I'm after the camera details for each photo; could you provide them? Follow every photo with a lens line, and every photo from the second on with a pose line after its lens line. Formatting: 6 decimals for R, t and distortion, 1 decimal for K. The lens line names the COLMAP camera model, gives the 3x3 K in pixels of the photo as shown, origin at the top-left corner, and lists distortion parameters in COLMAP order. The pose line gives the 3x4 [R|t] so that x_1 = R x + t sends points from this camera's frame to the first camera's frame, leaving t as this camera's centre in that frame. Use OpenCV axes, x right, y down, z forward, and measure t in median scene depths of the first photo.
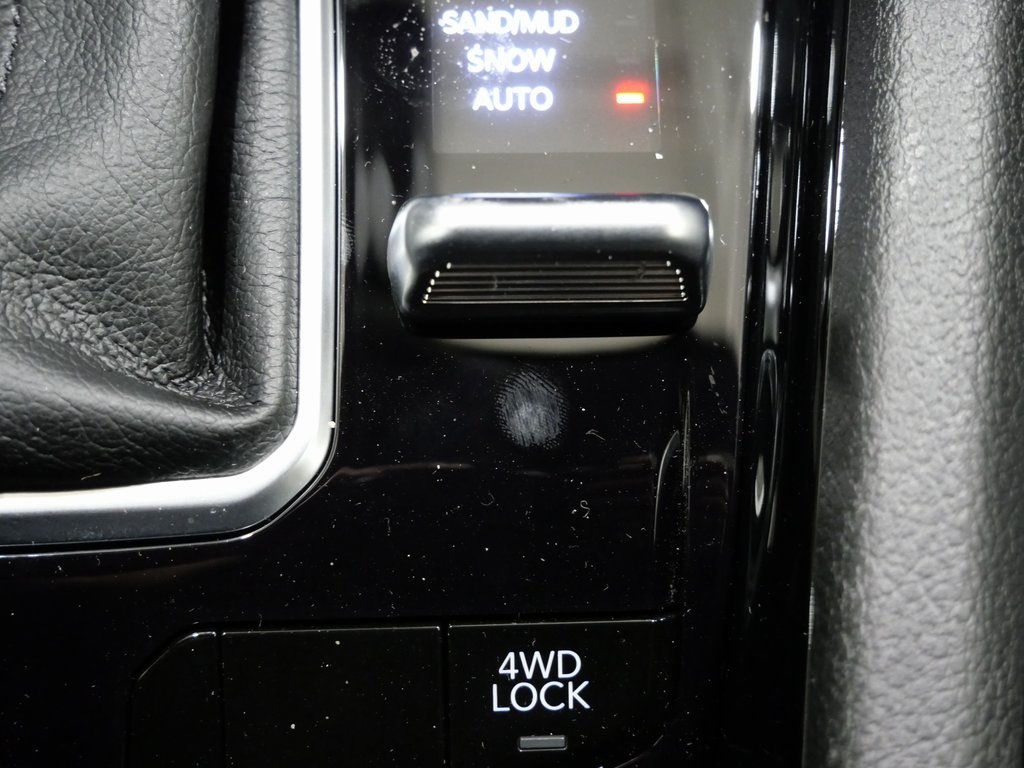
lens RADIAL K [[1514.7, 0, 511.4], [0, 1514.7, 382.5], [0, 0, 1]] dist [-0.000552, 0.000000]
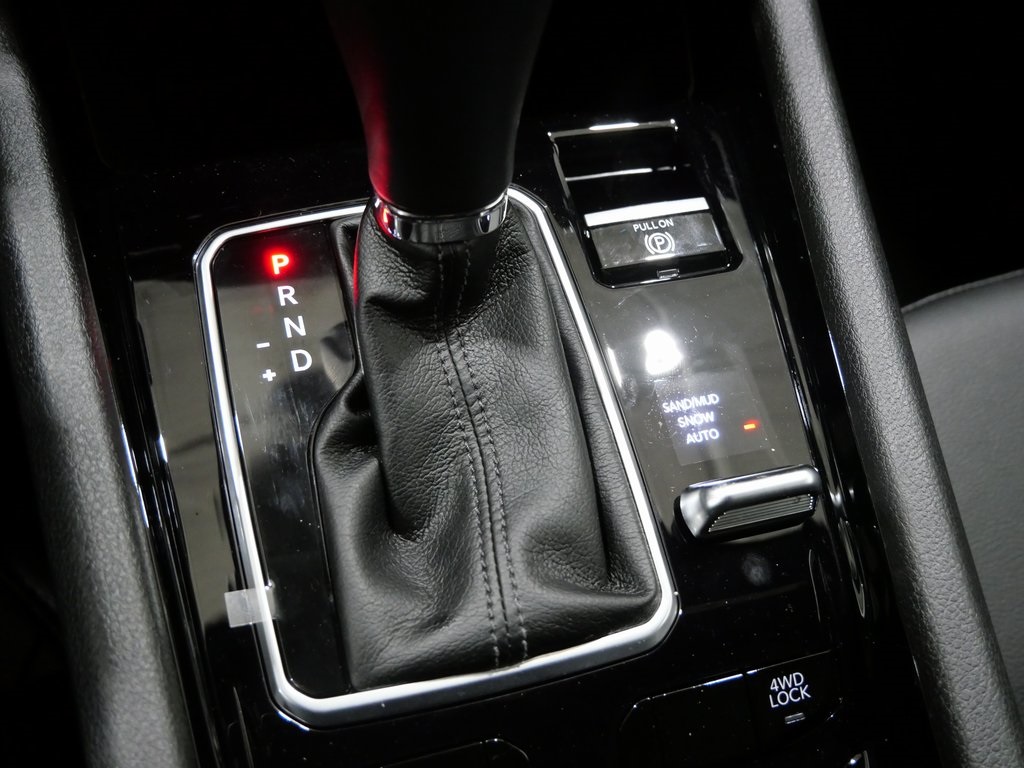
lens RADIAL K [[1066.3, 0, 513.8], [0, 1066.3, 385.4], [0, 0, 1]] dist [-0.000939, 0.000000]
pose [[0.968679, -0.164294, 0.186195, -0.598732], [0.195451, 0.966972, -0.163597, -0.059012], [-0.153167, 0.194865, 0.968797, -0.555663]]
